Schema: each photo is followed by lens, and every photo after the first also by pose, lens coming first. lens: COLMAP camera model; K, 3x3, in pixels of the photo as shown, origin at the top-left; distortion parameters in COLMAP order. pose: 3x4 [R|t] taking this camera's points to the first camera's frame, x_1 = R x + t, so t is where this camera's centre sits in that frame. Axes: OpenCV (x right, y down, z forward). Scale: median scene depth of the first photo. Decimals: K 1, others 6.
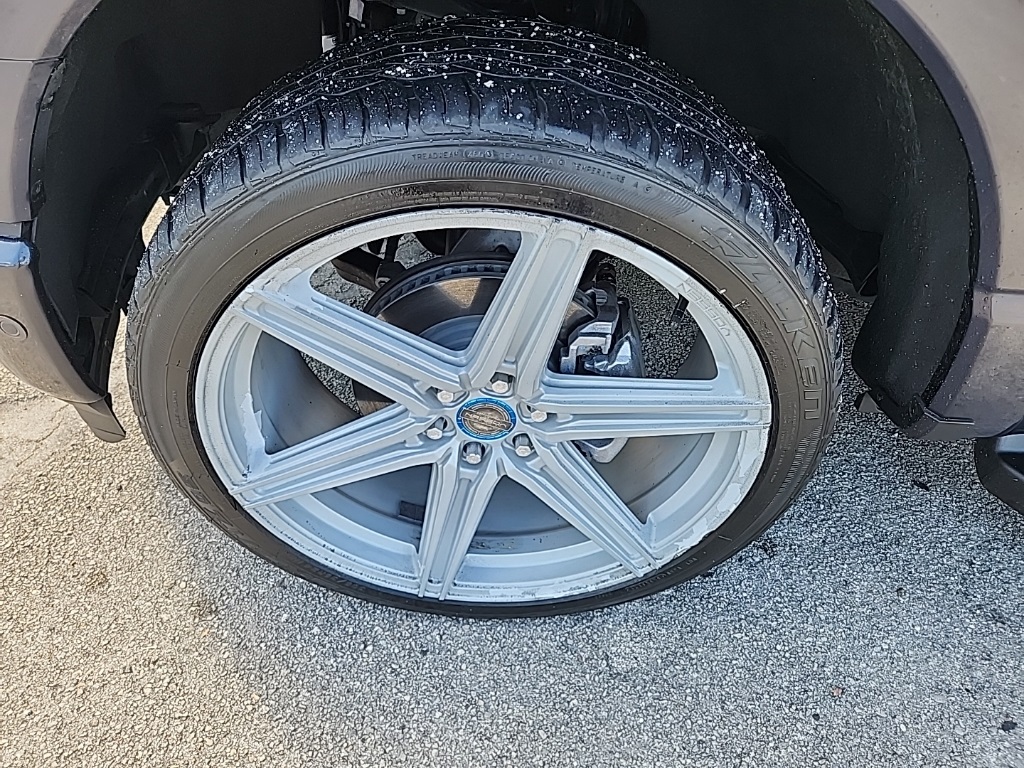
lens RADIAL K [[697.7, 0, 497.2], [0, 697.7, 387.0], [0, 0, 1]] dist [0.072537, -0.062366]
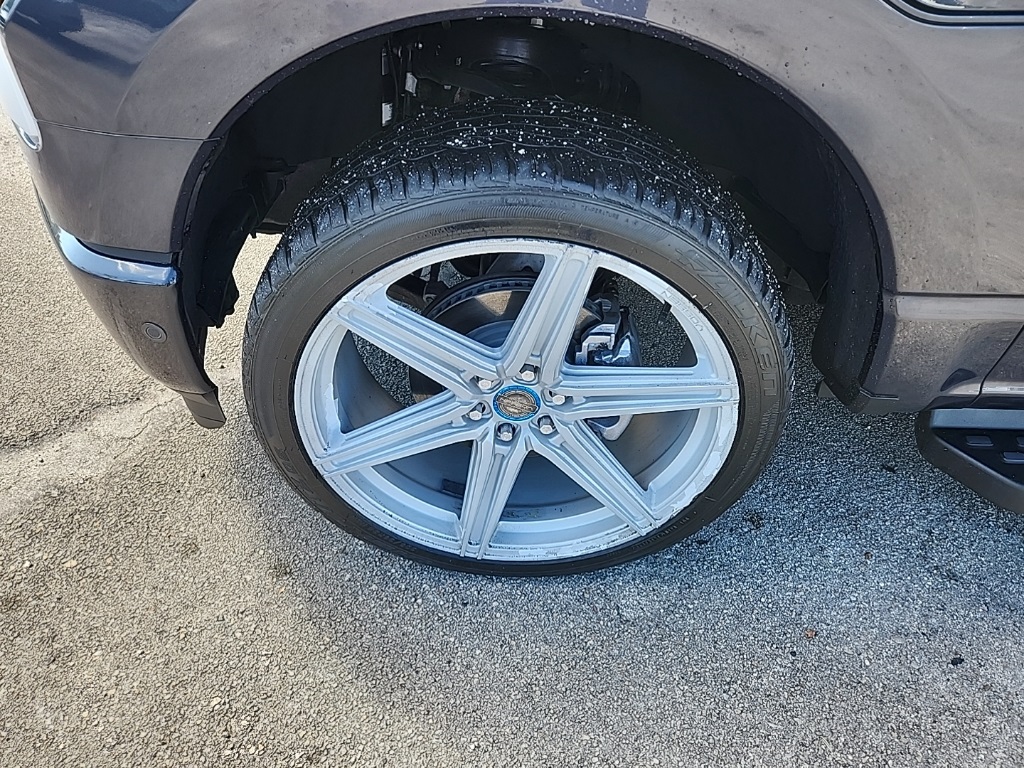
lens RADIAL K [[688.7, 0, 503.7], [0, 688.7, 376.3], [0, 0, 1]] dist [0.080045, -0.059078]
pose [[0.999847, -0.008620, -0.015240, -0.017856], [0.007856, 0.998744, -0.049487, 0.052890], [0.015647, 0.049360, 0.998658, -0.217345]]
